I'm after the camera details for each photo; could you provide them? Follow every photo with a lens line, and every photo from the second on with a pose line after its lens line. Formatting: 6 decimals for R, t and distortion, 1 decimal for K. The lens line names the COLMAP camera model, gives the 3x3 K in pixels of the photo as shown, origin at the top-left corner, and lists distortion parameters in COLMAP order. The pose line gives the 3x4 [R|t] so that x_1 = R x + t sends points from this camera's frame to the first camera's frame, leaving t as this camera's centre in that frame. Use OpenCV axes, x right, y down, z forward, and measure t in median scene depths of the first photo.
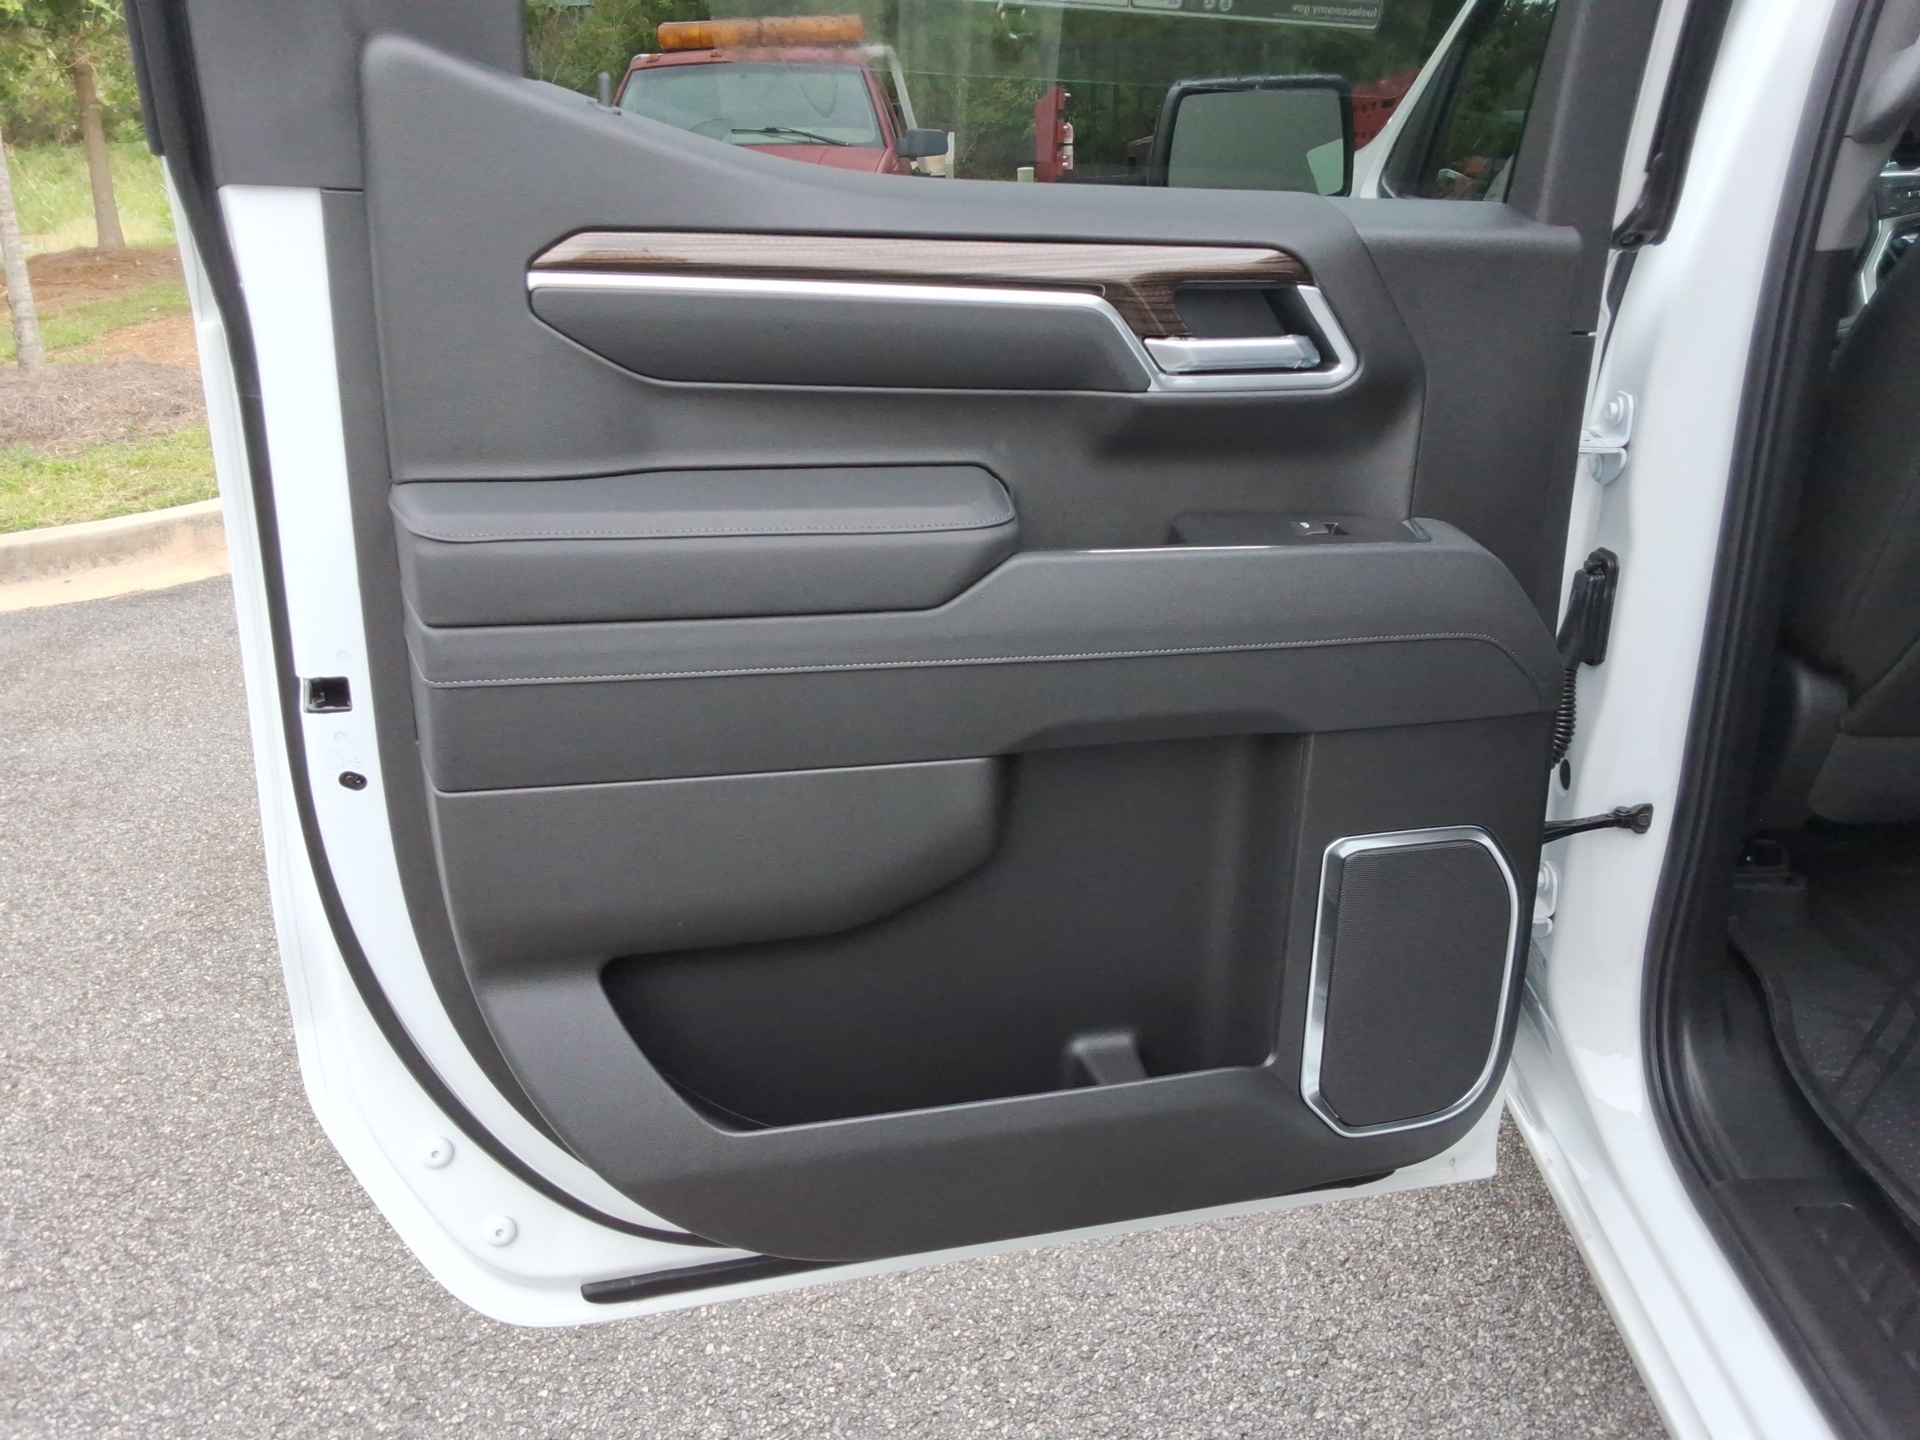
lens RADIAL K [[1528.7, 0, 973.5], [0, 1528.7, 691.2], [0, 0, 1]] dist [0.121645, -0.183248]
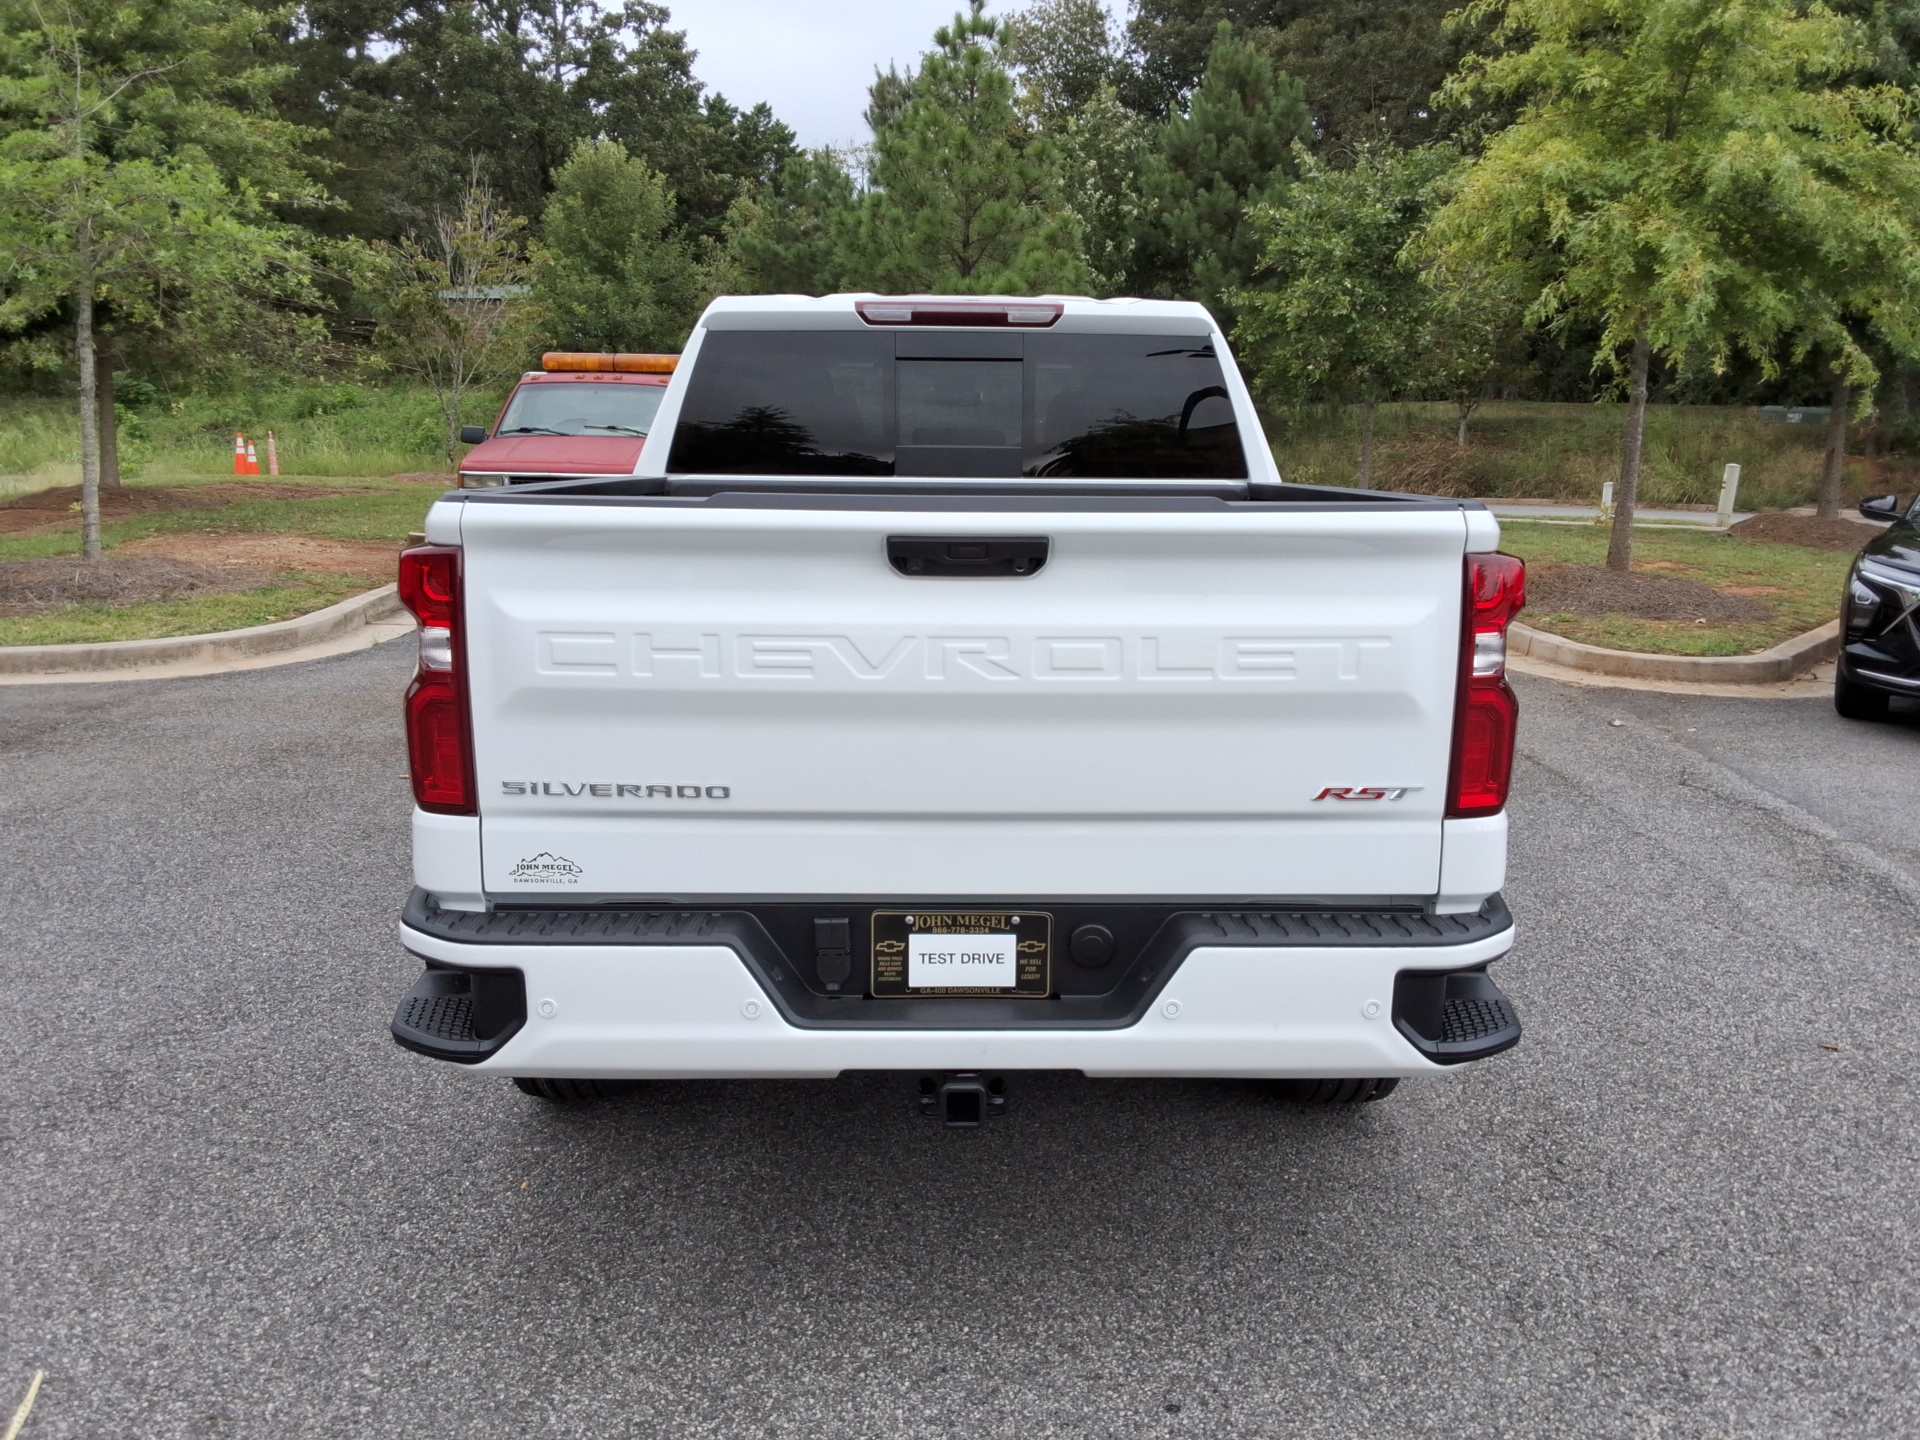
lens RADIAL K [[1528.7, 0, 973.5], [0, 1528.7, 691.2], [0, 0, 1]] dist [0.121645, -0.183248]
pose [[0.997237, 0.036123, 0.064910, 0.159925], [-0.024371, 0.984537, -0.173474, 0.168874], [-0.070172, 0.171413, 0.982697, -0.543591]]
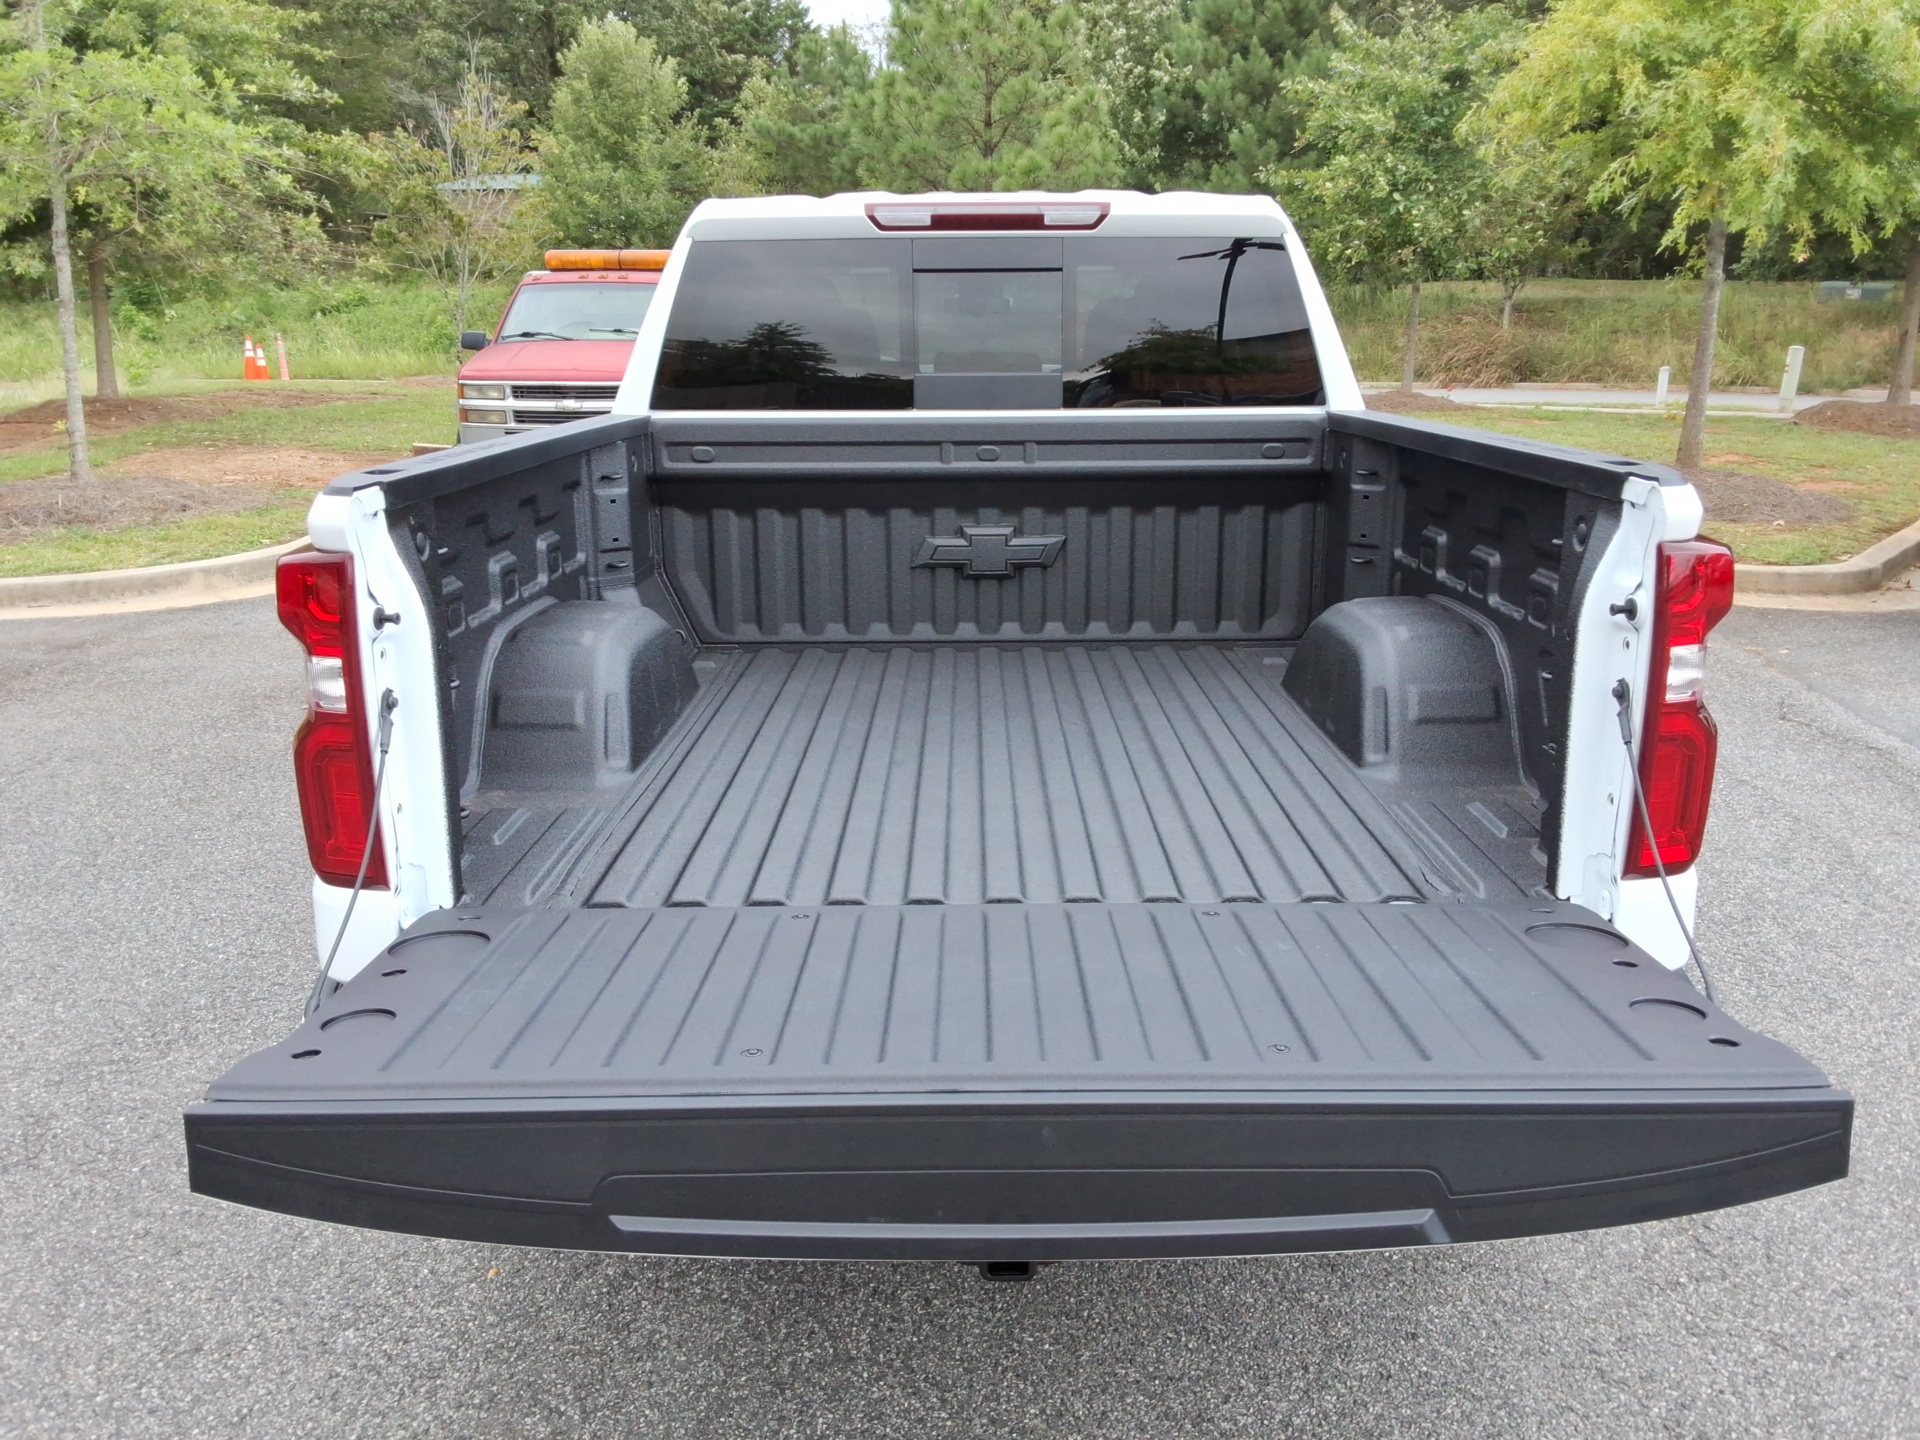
lens RADIAL K [[1528.7, 0, 973.5], [0, 1528.7, 691.2], [0, 0, 1]] dist [0.121645, -0.183248]
pose [[0.998598, 0.019838, 0.049073, 0.161629], [-0.014650, 0.994481, -0.103891, 0.132777], [-0.050864, 0.103026, 0.993377, -0.476199]]
